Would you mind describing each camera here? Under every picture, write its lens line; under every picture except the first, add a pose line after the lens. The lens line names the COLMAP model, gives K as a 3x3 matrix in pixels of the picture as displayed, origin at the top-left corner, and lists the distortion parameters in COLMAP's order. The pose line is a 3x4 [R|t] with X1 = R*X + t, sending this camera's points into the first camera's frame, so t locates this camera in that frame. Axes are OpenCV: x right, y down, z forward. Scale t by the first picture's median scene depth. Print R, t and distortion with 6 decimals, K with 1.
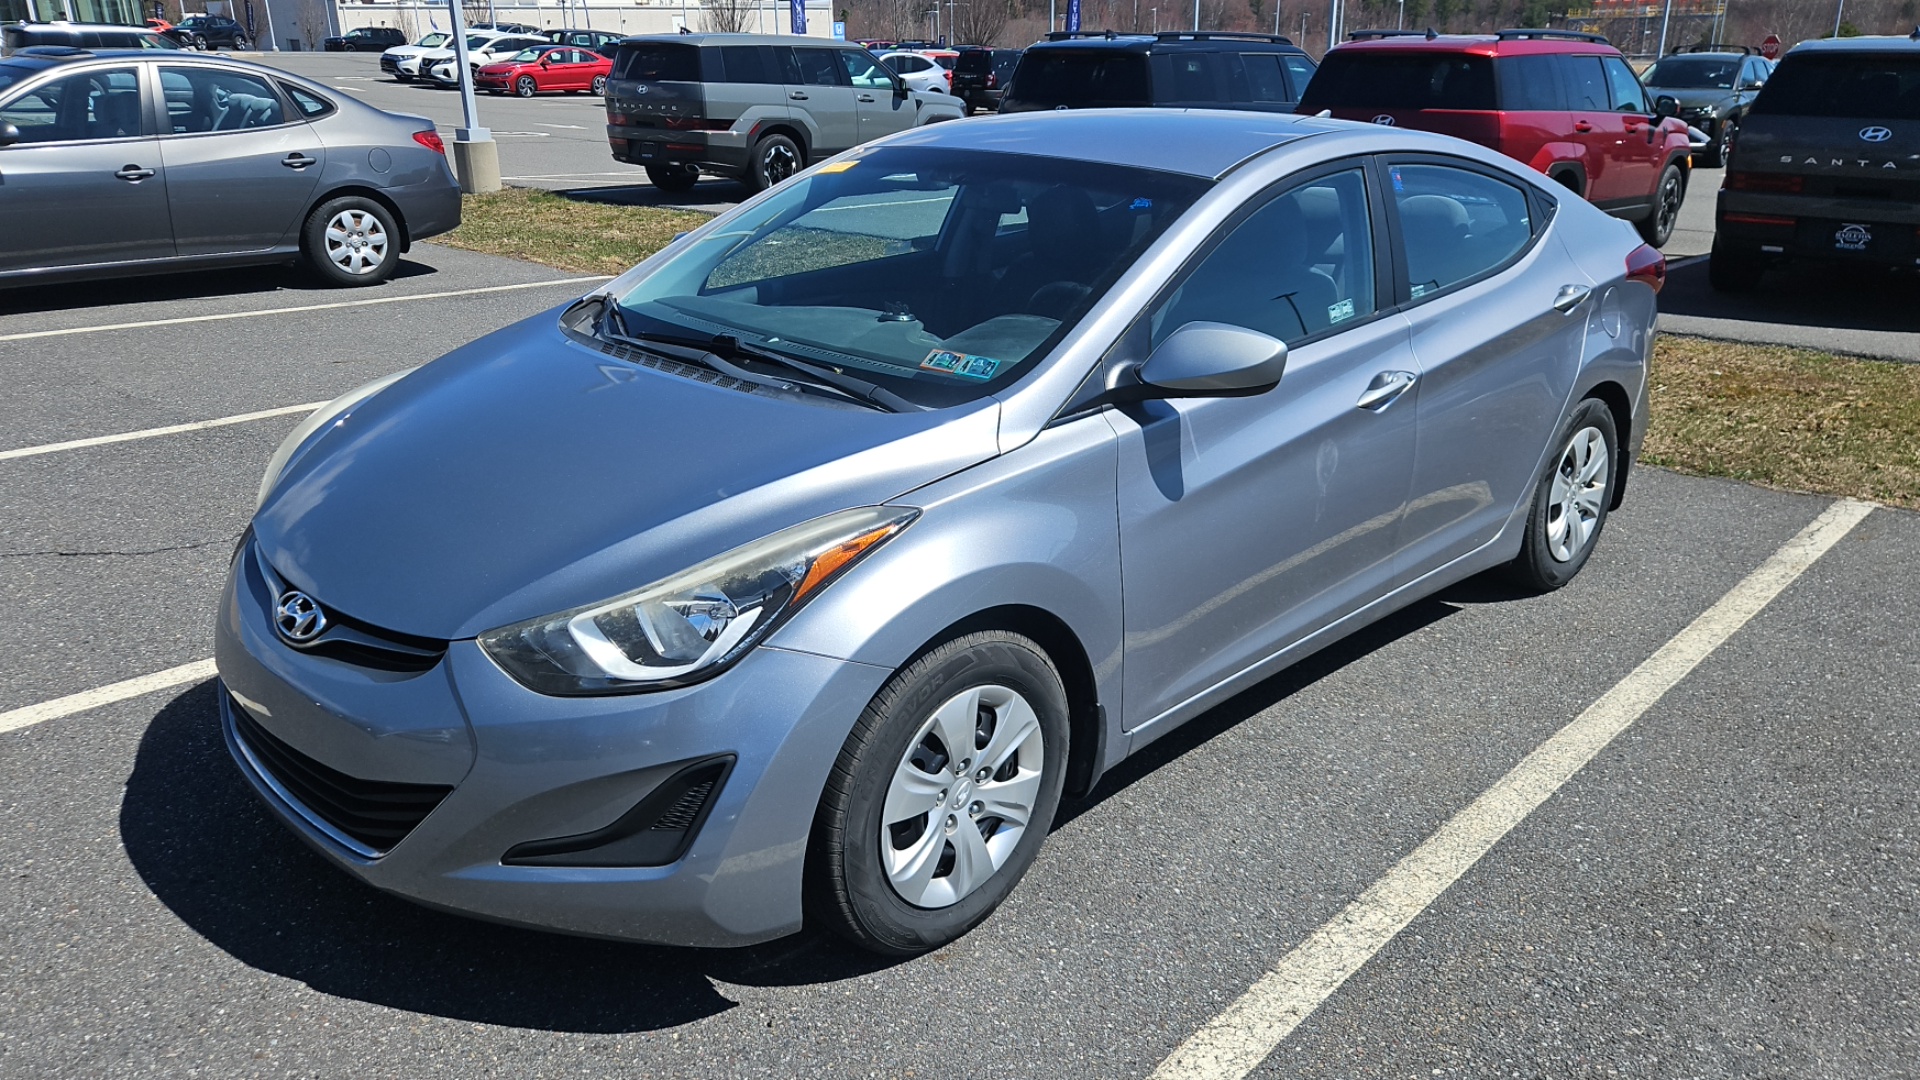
lens RADIAL K [[1400.1, 0, 950.1], [0, 1400.1, 544.7], [0, 0, 1]] dist [0.079976, -0.068627]
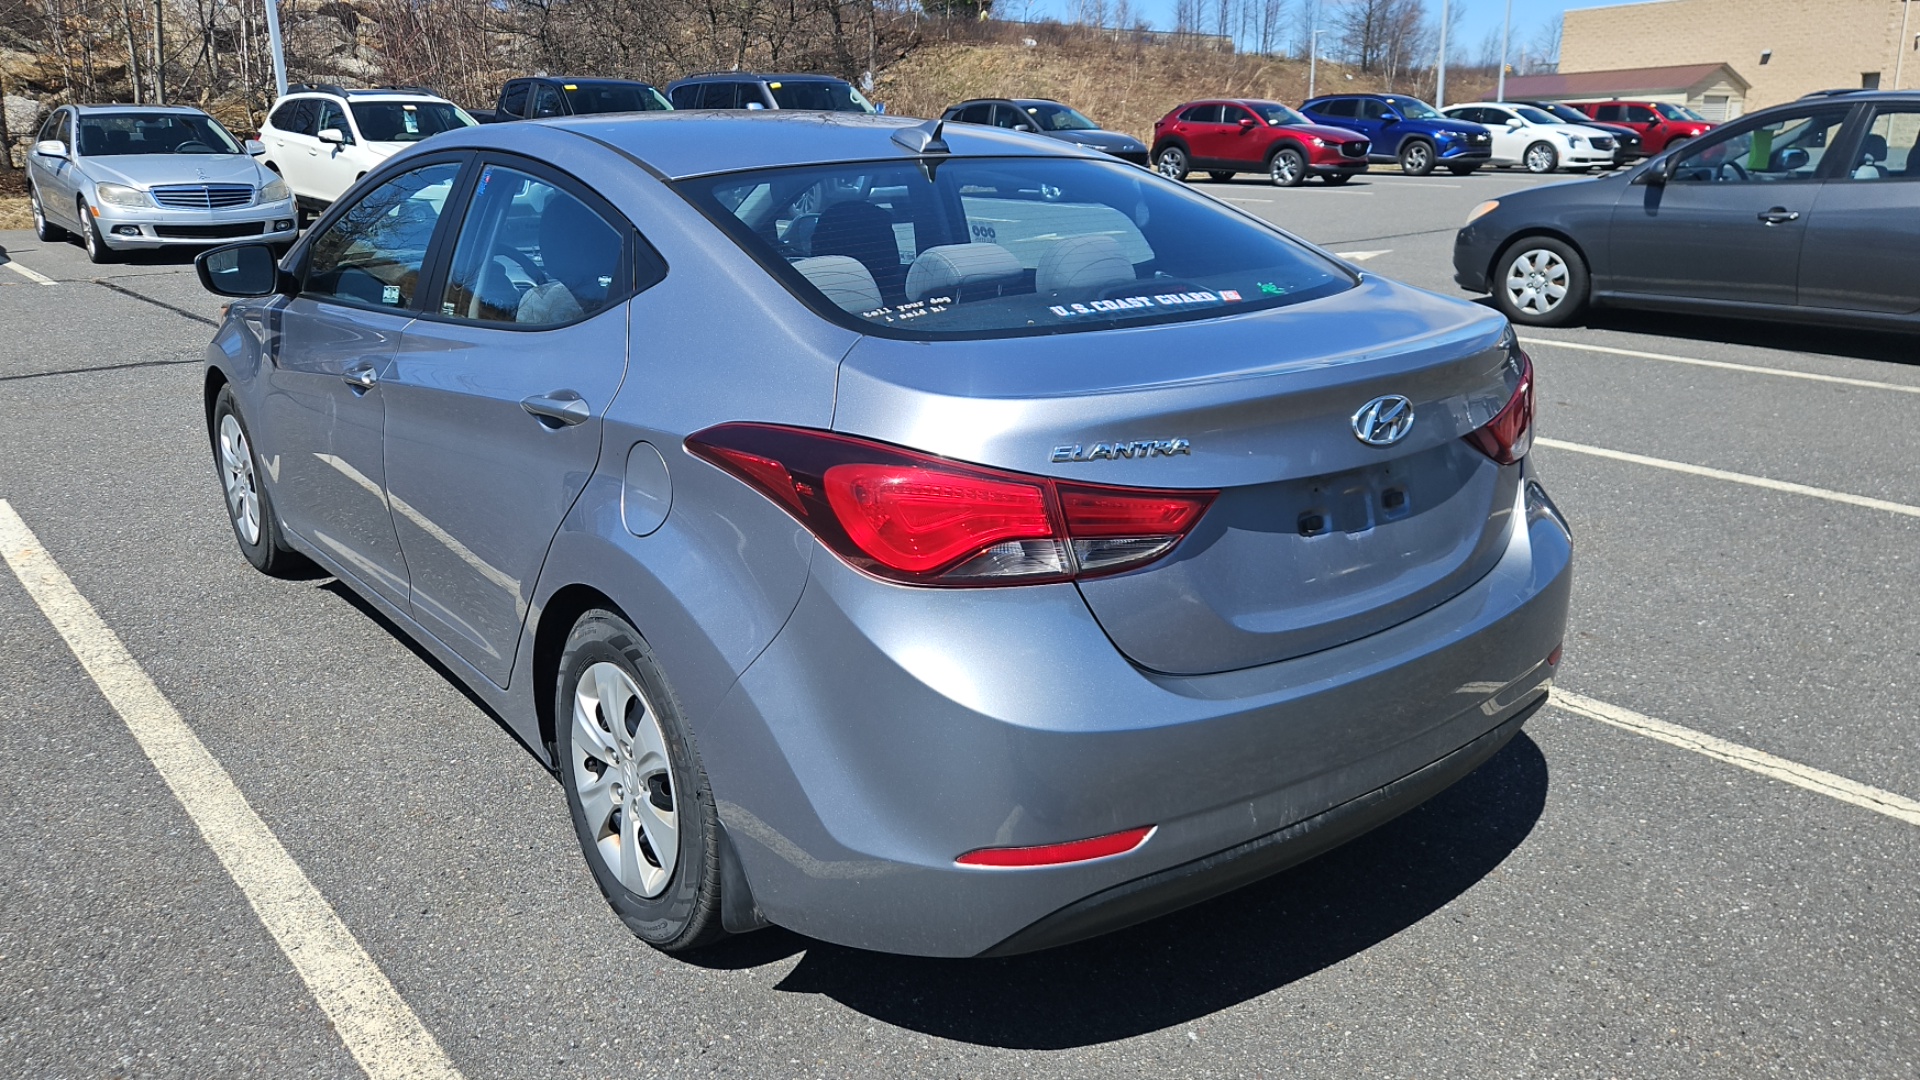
lens RADIAL K [[1400.1, 0, 950.1], [0, 1400.1, 544.7], [0, 0, 1]] dist [0.079976, -0.068627]
pose [[-0.123599, 0.277421, -0.952765, 0.607401], [-0.323011, 0.896591, 0.302968, -0.215072], [0.938289, 0.345200, -0.021208, 0.713964]]
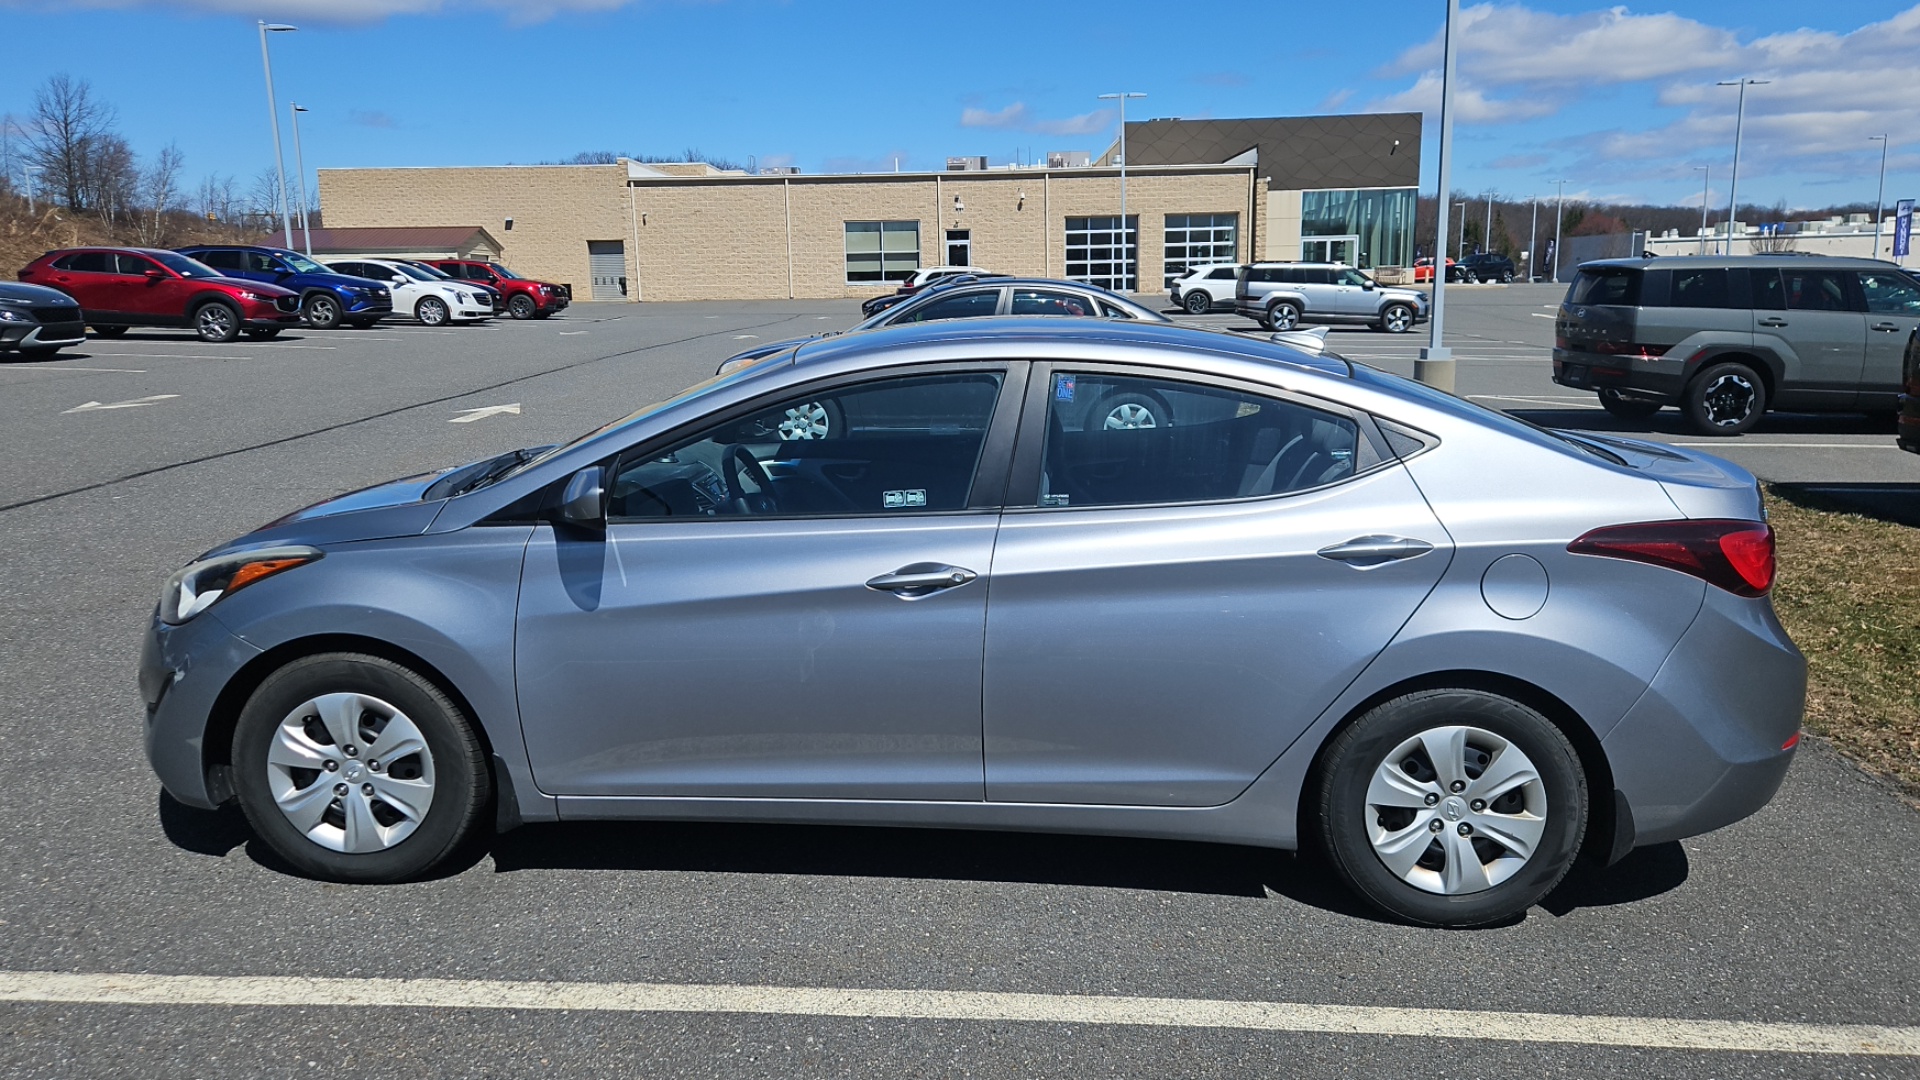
lens RADIAL K [[1400.1, 0, 950.1], [0, 1400.1, 544.7], [0, 0, 1]] dist [0.079976, -0.068627]
pose [[0.656829, 0.140816, -0.740775, 0.525279], [-0.251021, 0.967207, -0.038715, -0.049493], [0.711031, 0.211379, 0.670637, 0.164867]]
